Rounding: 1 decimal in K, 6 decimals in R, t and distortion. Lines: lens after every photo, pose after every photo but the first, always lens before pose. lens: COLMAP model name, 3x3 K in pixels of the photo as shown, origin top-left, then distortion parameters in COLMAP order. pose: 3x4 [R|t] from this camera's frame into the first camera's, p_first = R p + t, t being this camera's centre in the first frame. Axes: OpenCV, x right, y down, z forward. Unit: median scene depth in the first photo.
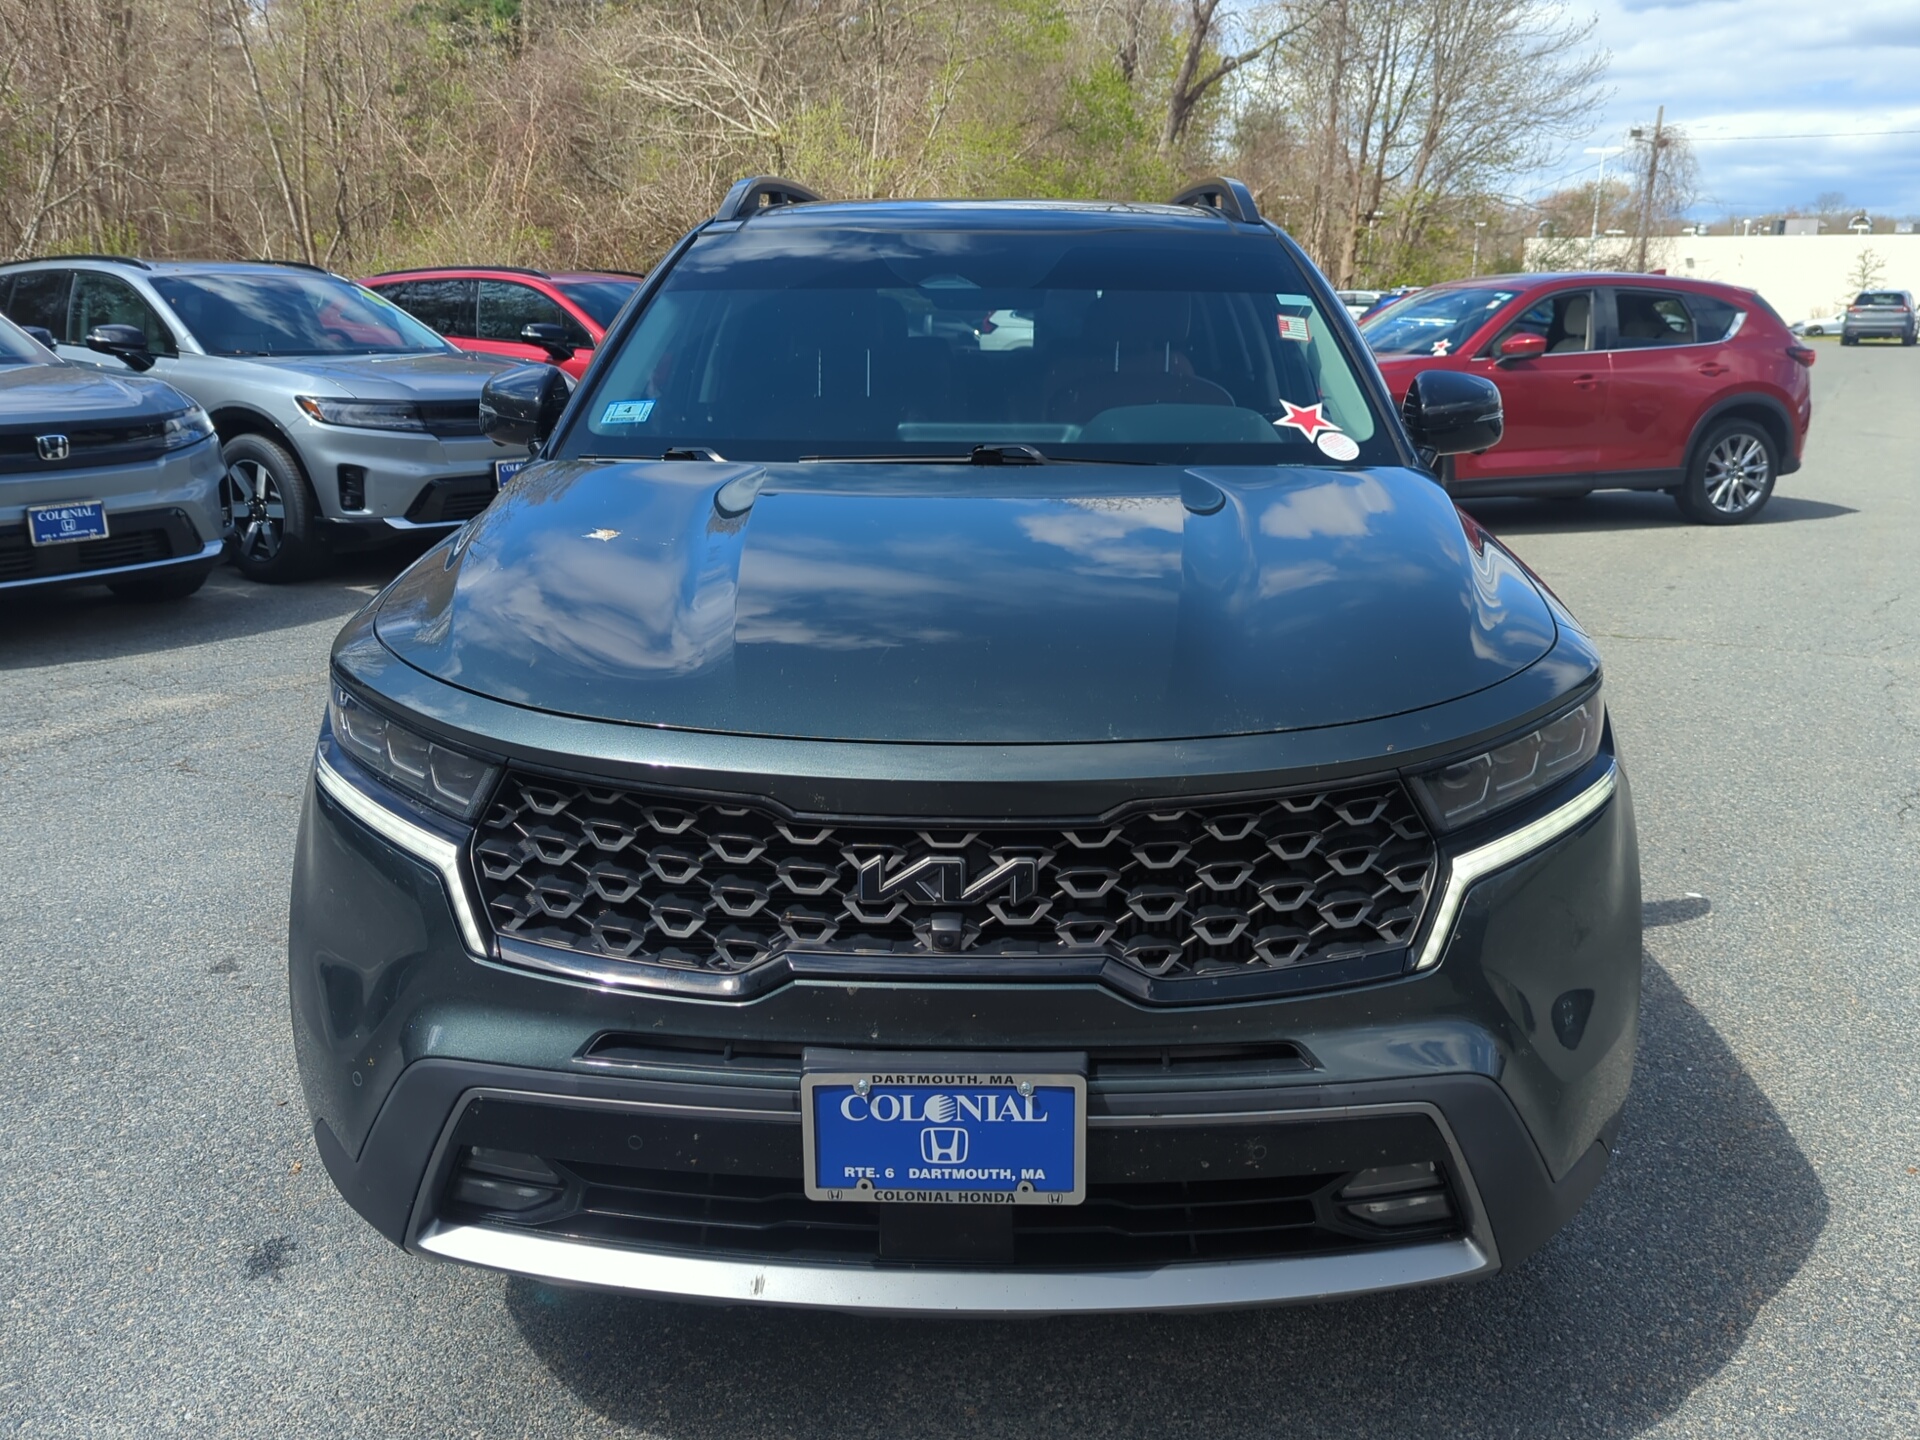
lens RADIAL K [[1605.1, 0, 973.7], [0, 1605.1, 683.8], [0, 0, 1]] dist [0.084720, -0.082878]
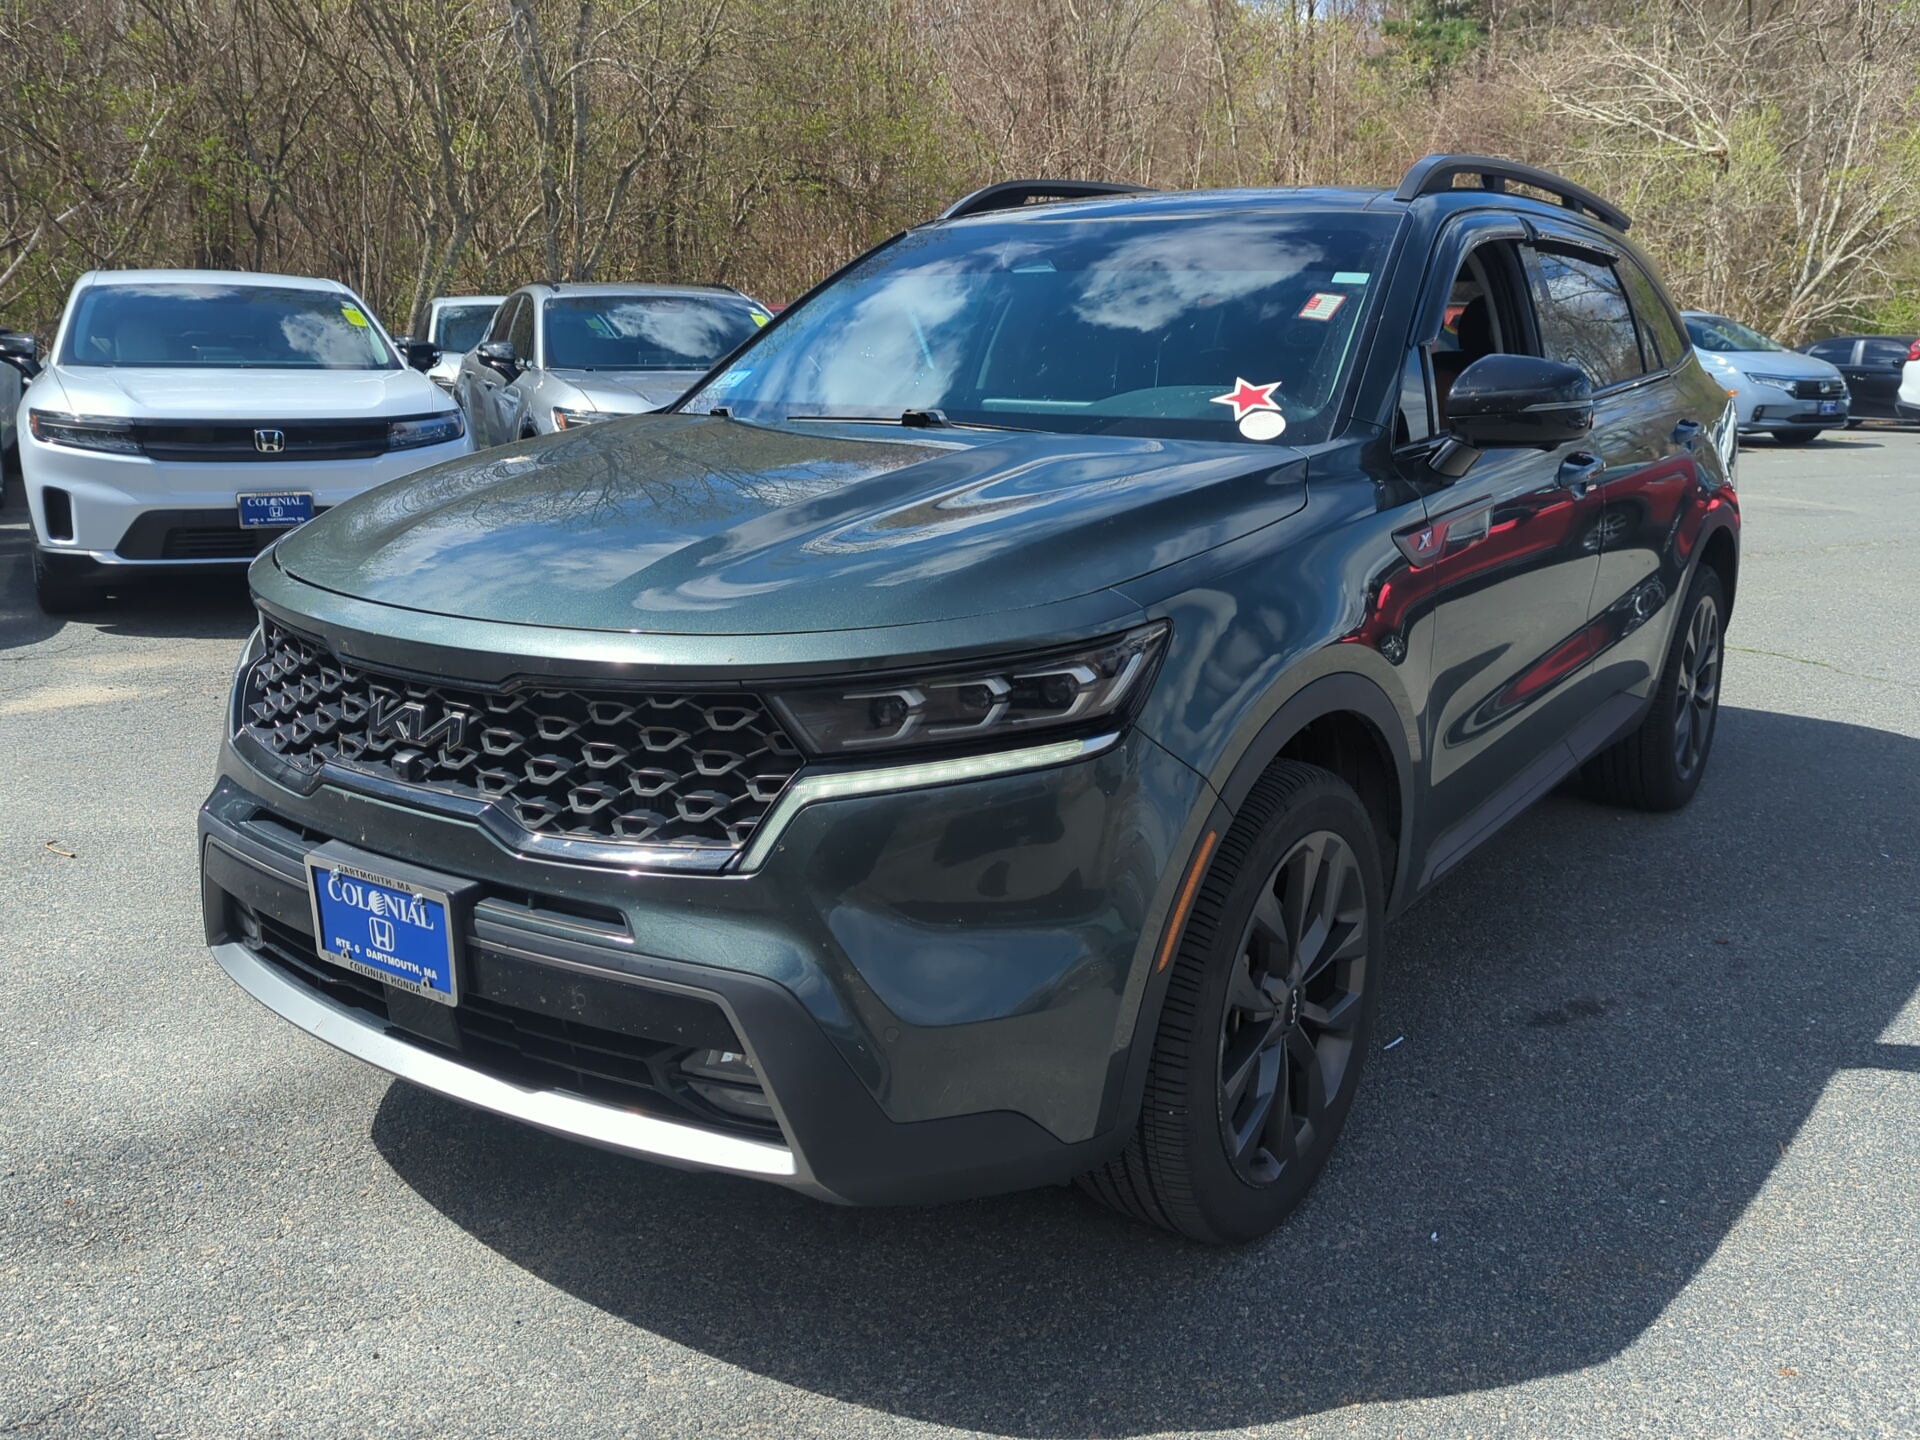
lens RADIAL K [[1605.1, 0, 973.7], [0, 1605.1, 683.8], [0, 0, 1]] dist [0.084720, -0.082878]
pose [[0.832846, 0.118190, -0.540740, 0.997215], [-0.129955, 0.991382, 0.016532, 0.016965], [0.538034, 0.056503, 0.841027, 0.189086]]
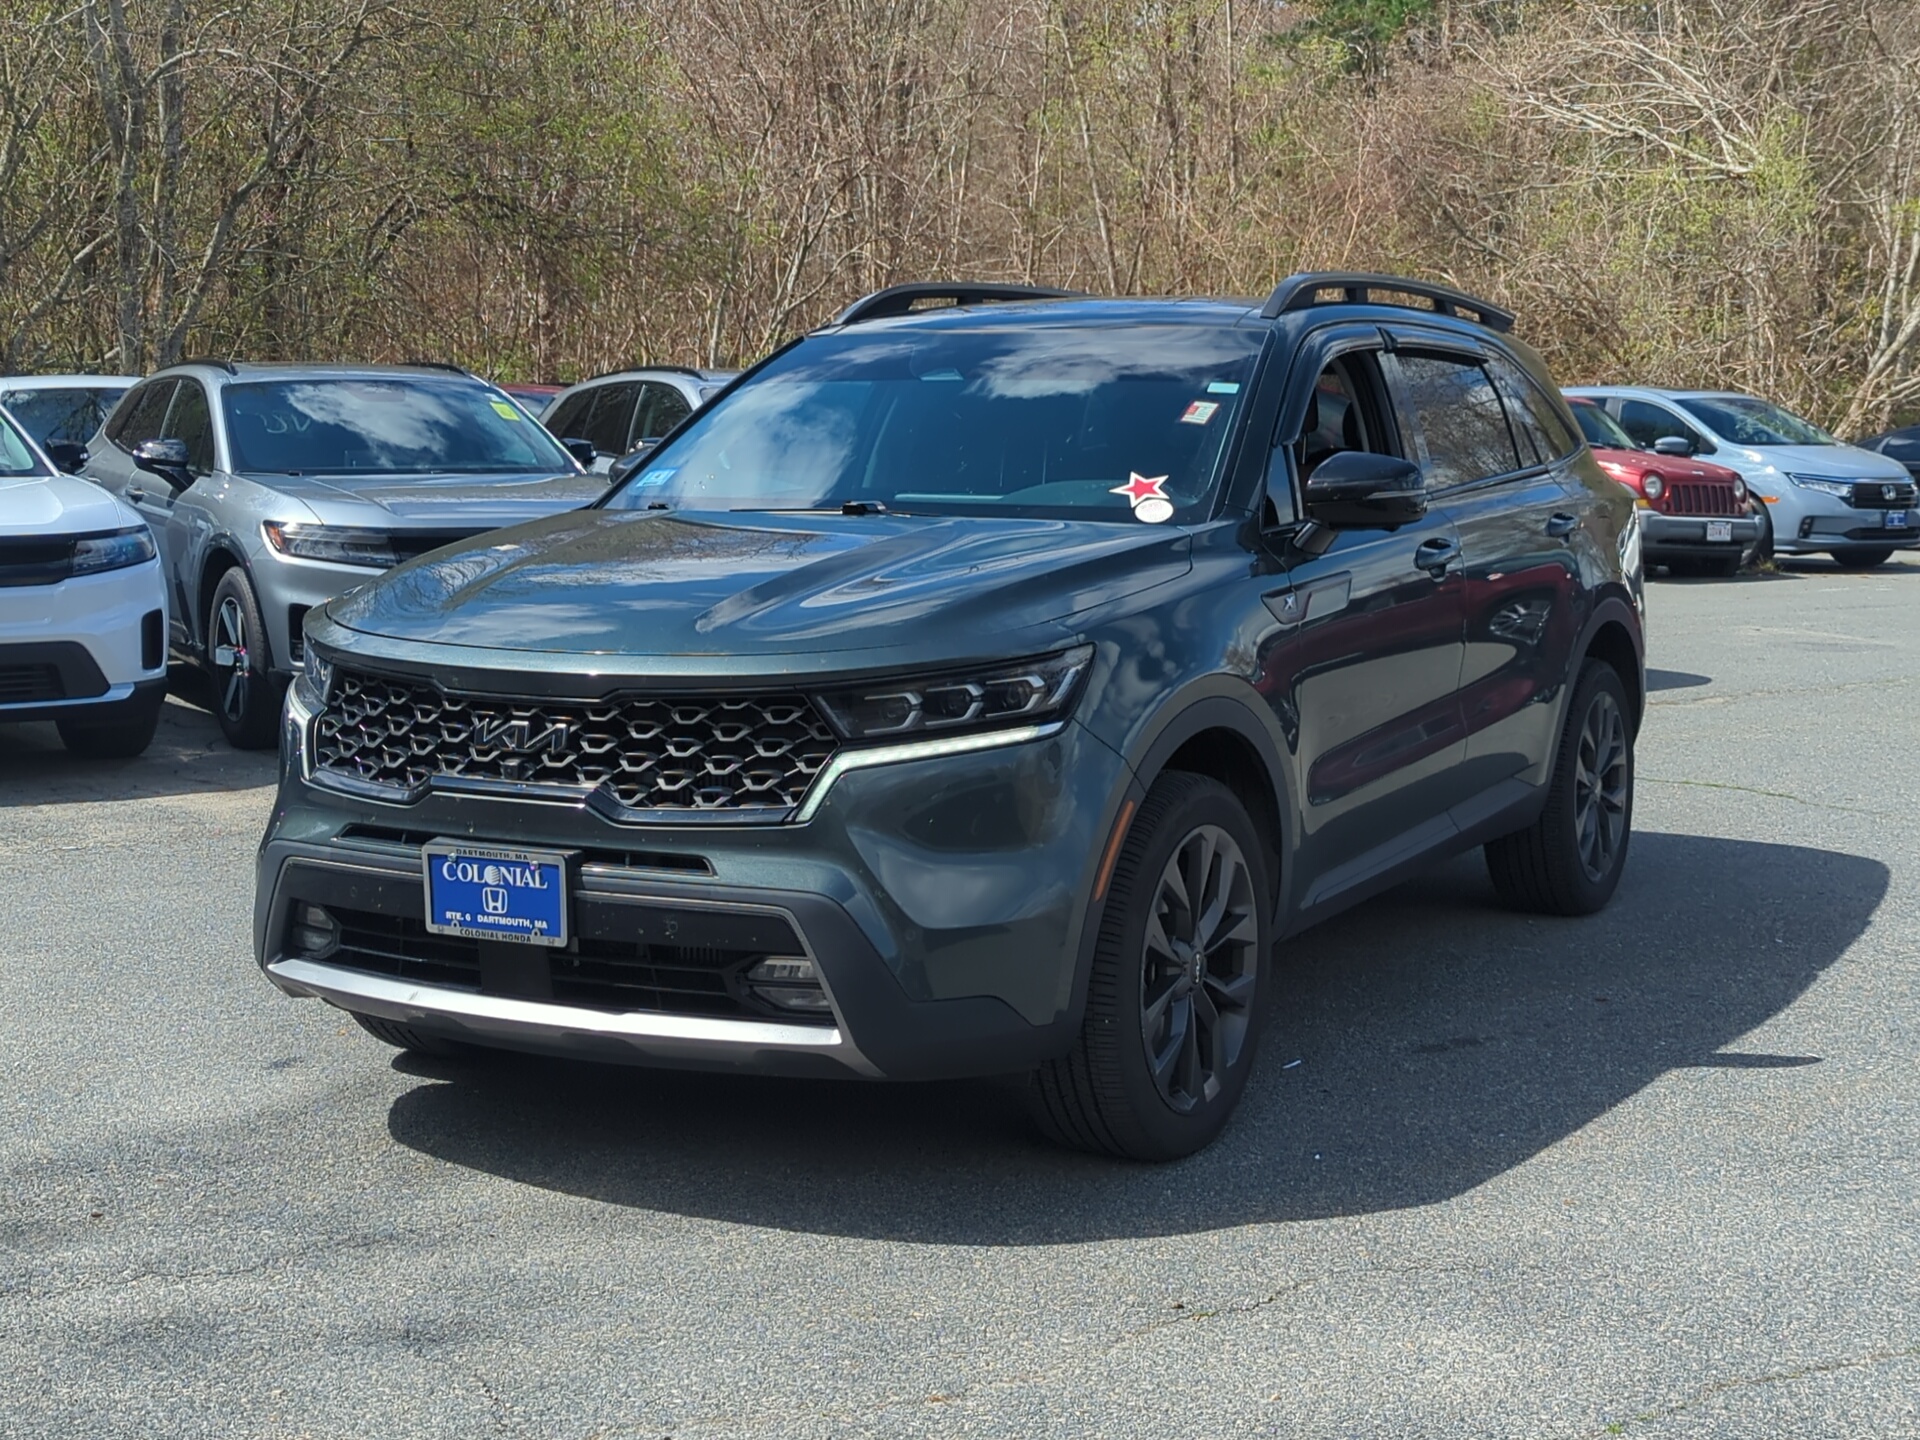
lens RADIAL K [[2623.9, 0, 968.0], [0, 2623.9, 617.3], [0, 0, 1]] dist [0.206414, -0.723780]
pose [[0.887988, 0.031828, -0.458763, 1.563504], [-0.103794, 0.985731, -0.132516, 0.305089], [0.447999, 0.165290, 0.878622, -1.109017]]
